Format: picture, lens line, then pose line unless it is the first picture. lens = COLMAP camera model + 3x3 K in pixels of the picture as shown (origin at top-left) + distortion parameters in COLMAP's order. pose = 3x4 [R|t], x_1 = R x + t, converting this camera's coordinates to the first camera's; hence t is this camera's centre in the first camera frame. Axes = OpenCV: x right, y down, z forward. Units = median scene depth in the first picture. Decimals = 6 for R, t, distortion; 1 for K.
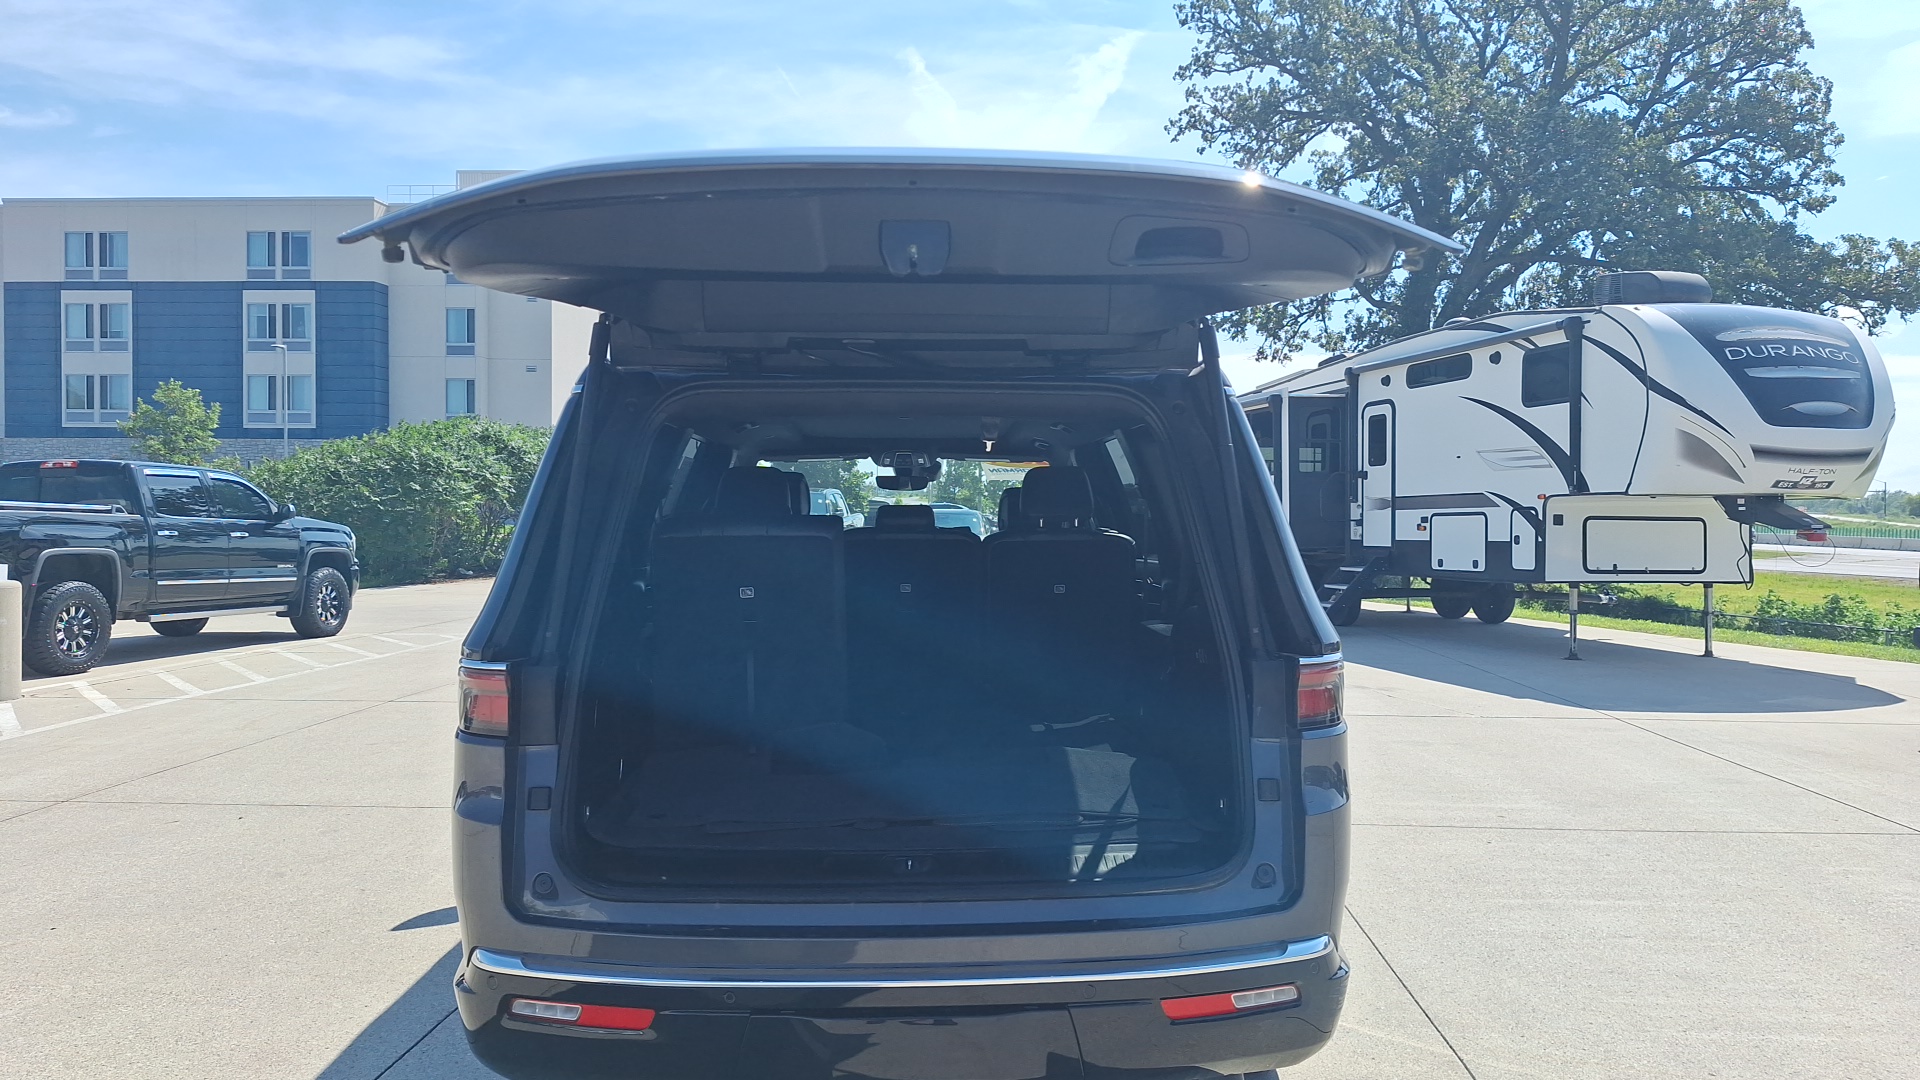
lens RADIAL K [[1374.6, 0, 952.3], [0, 1374.6, 533.9], [0, 0, 1]] dist [0.057169, -0.071954]
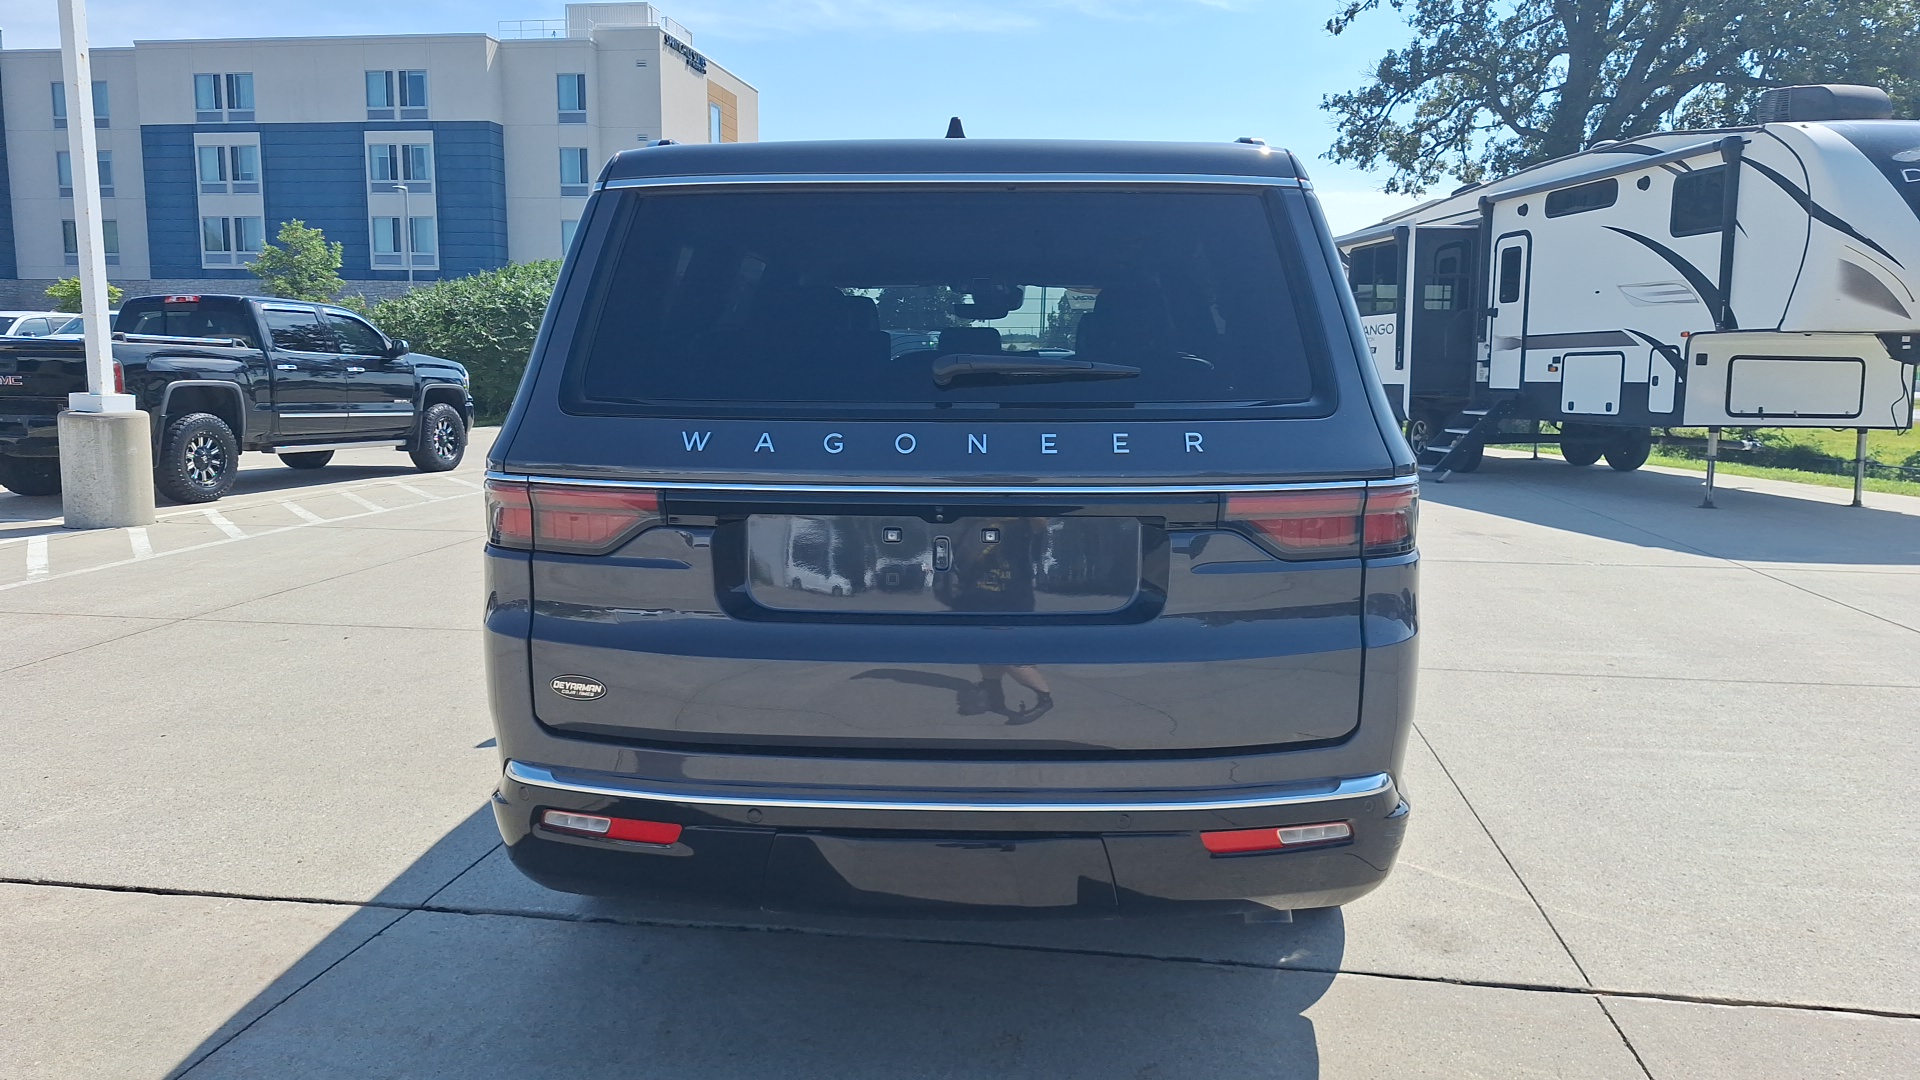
lens RADIAL K [[1376.1, 0, 950.0], [0, 1376.1, 539.2], [0, 0, 1]] dist [0.047275, -0.068855]
pose [[0.996298, 0.014759, -0.084694, 0.011274], [-0.004969, 0.993393, 0.114659, 0.005462], [0.085826, -0.113813, 0.989788, 0.013094]]
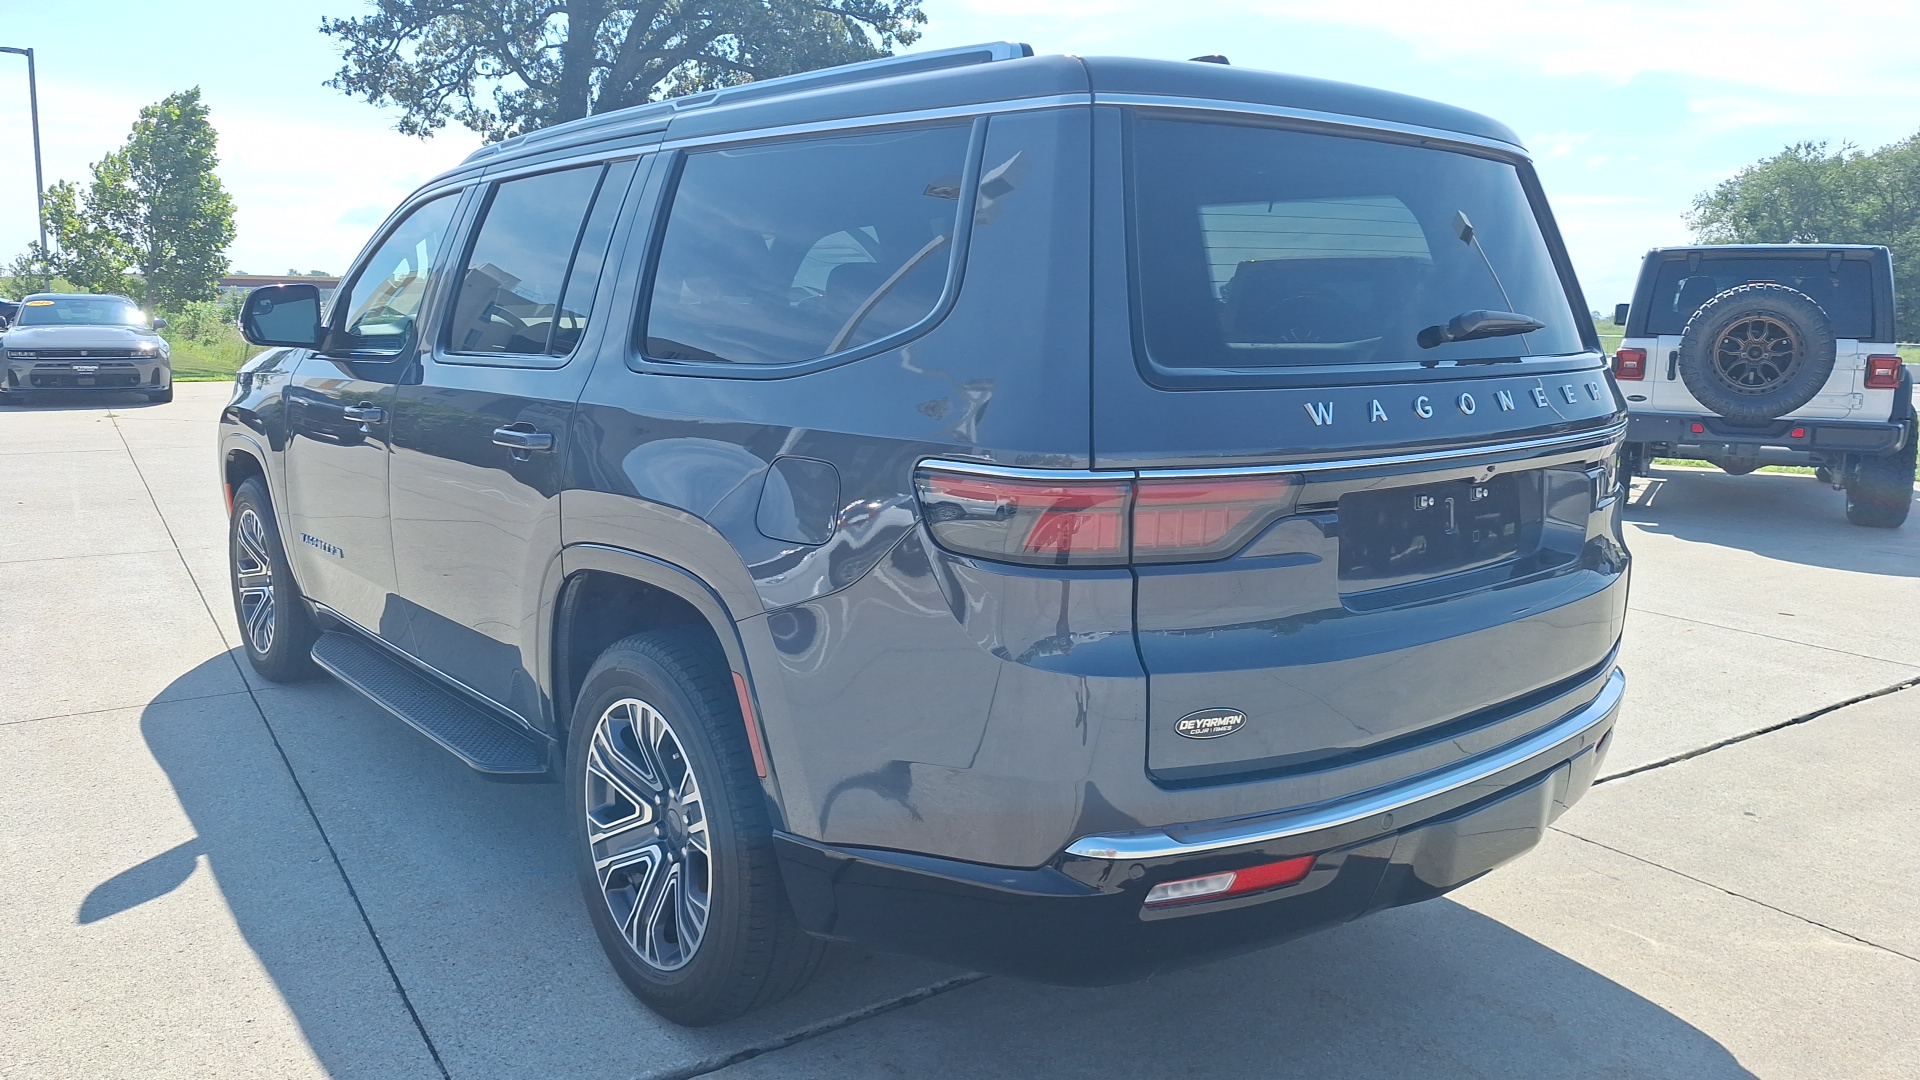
lens RADIAL K [[1374.6, 0, 952.3], [0, 1374.6, 533.9], [0, 0, 1]] dist [0.057169, -0.071954]
pose [[0.781701, -0.091305, 0.616934, -0.181043], [0.000957, 0.989400, 0.145215, 0.004179], [-0.623653, -0.112924, 0.773502, 0.099450]]
